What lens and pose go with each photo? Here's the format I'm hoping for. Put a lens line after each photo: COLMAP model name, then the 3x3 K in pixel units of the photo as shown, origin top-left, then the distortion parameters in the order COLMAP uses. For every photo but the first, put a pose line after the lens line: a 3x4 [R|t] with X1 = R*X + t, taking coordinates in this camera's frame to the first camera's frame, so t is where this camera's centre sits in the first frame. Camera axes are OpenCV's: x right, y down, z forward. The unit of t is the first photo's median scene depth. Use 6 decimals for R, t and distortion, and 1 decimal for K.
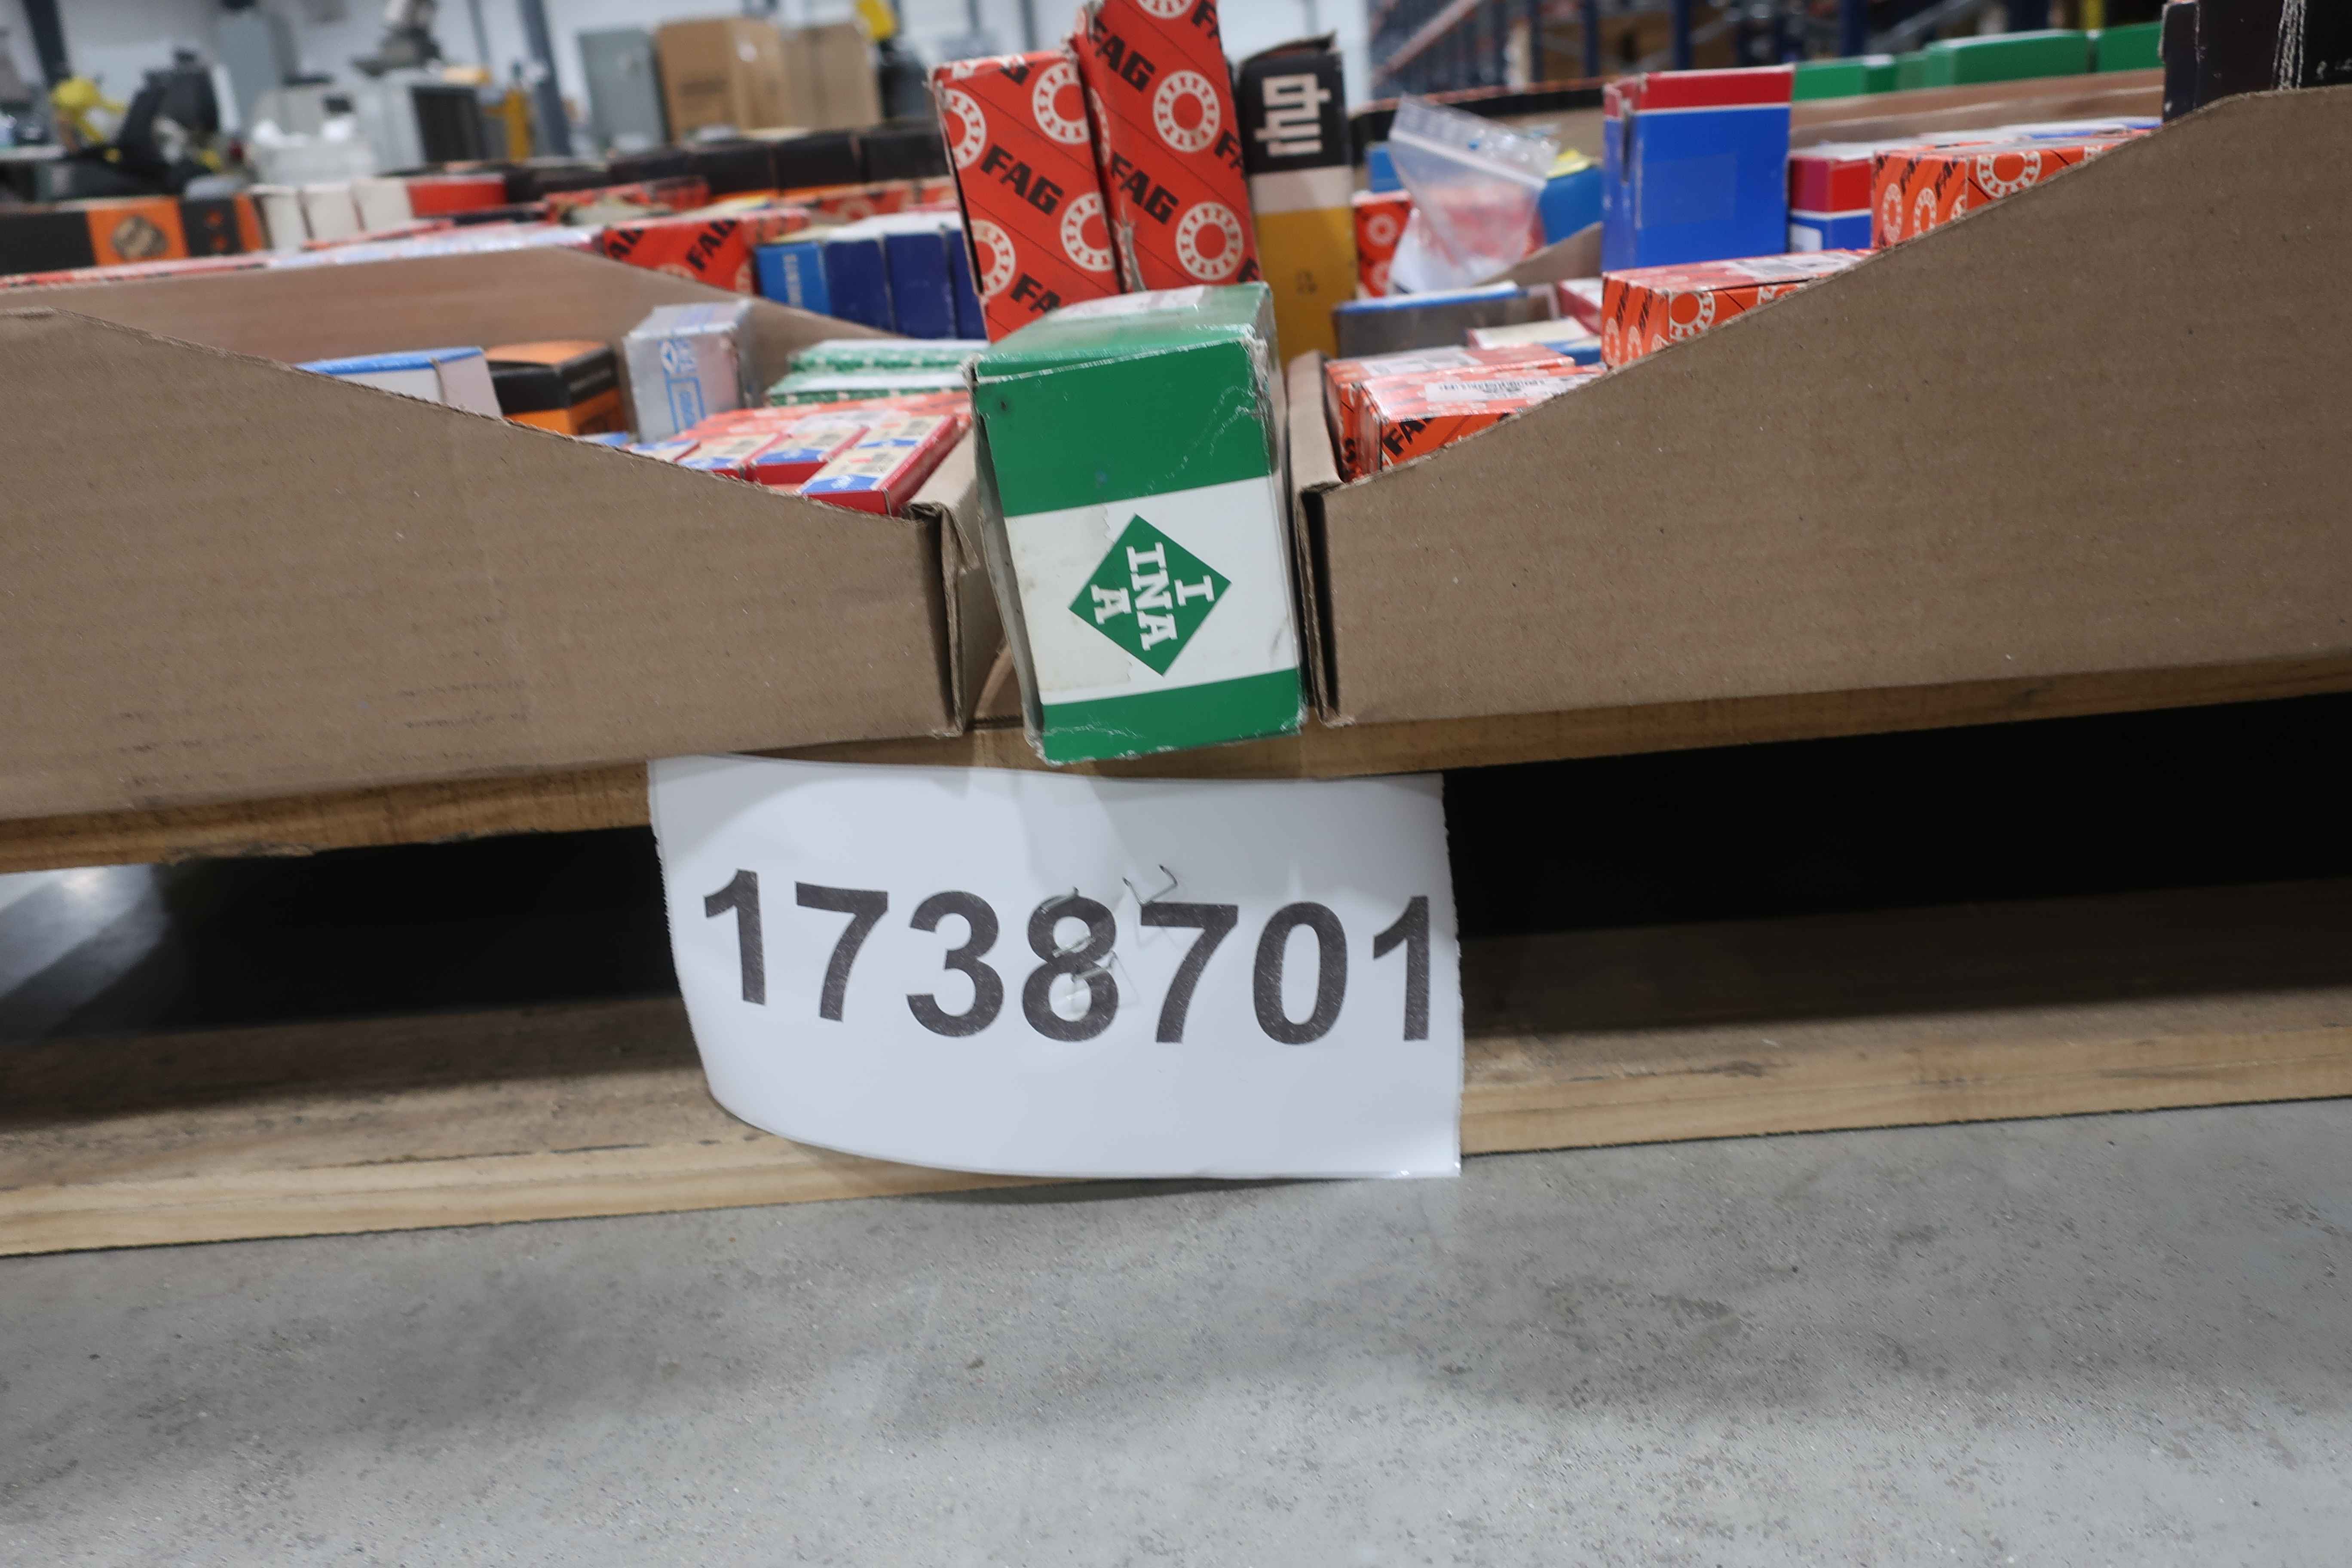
lens RADIAL K [[1849.4, 0, 1182.3], [0, 1849.4, 772.8], [0, 0, 1]] dist [-0.003356, -0.000230]
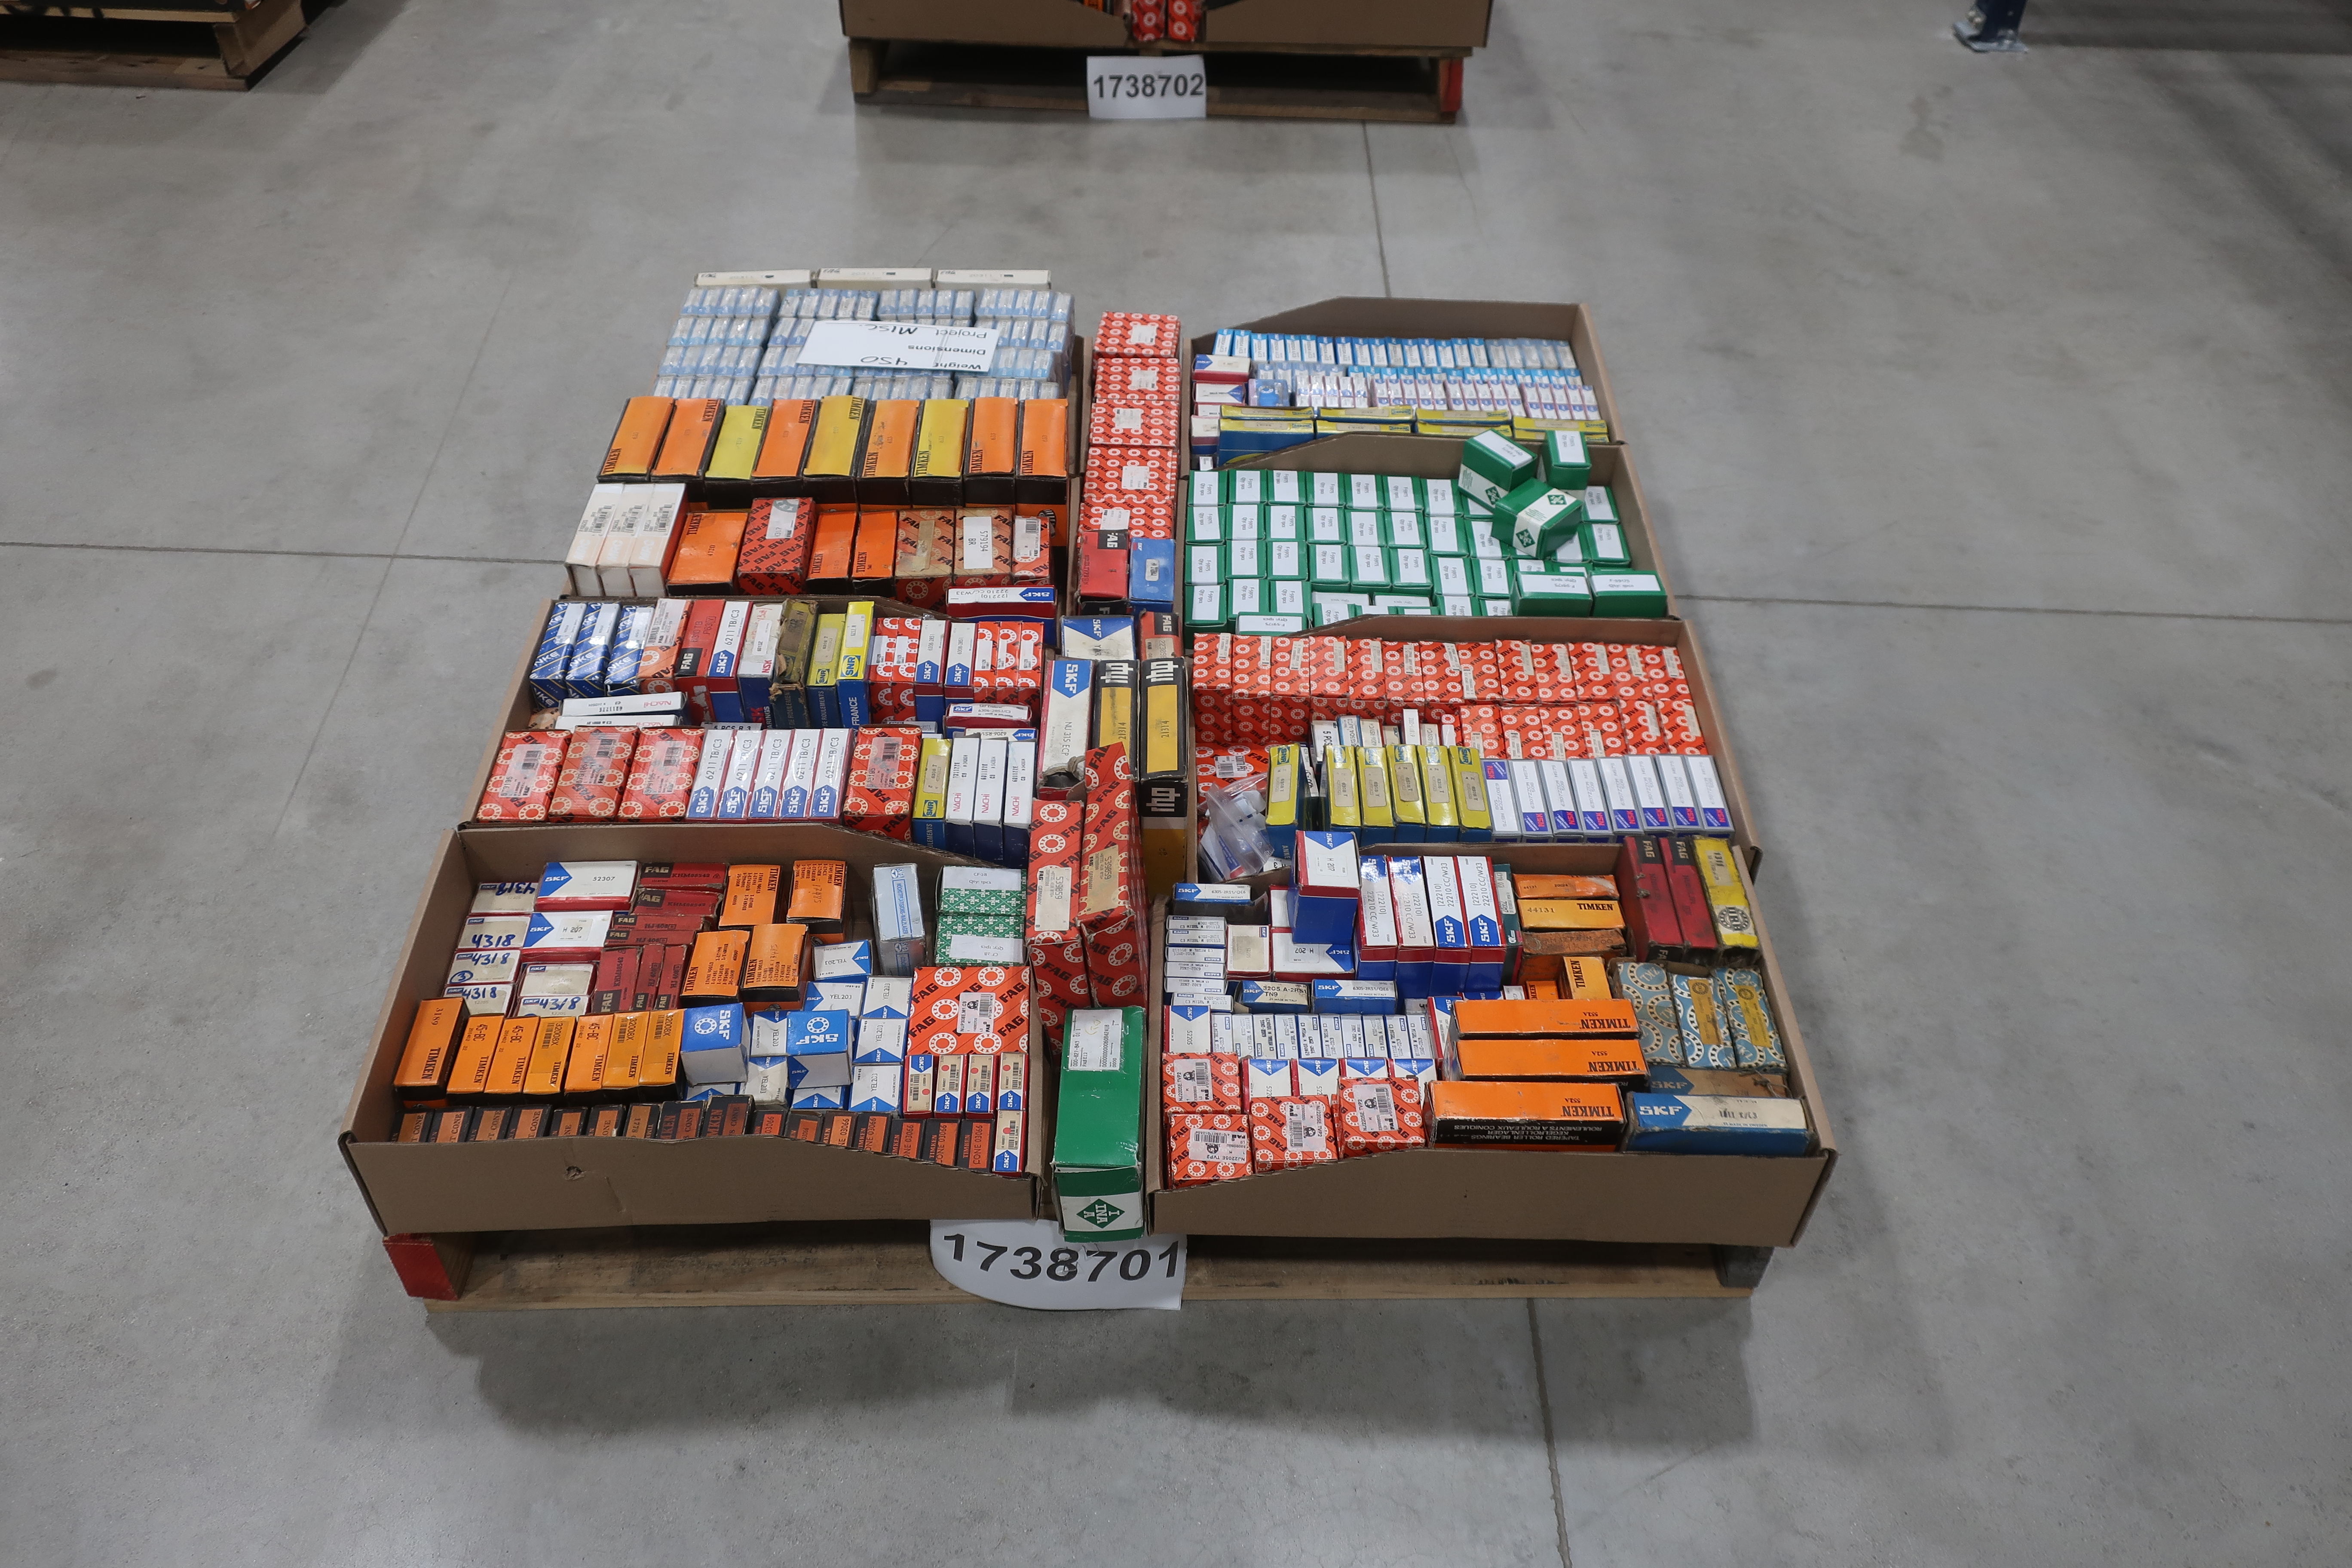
lens RADIAL K [[1849.4, 0, 1182.3], [0, 1849.4, 772.8], [0, 0, 1]] dist [-0.003356, -0.000230]
pose [[0.992002, 0.056673, 0.112786, -0.263529], [-0.095641, 0.920595, 0.378626, -1.892610], [-0.082373, -0.386384, 0.918652, -1.602173]]
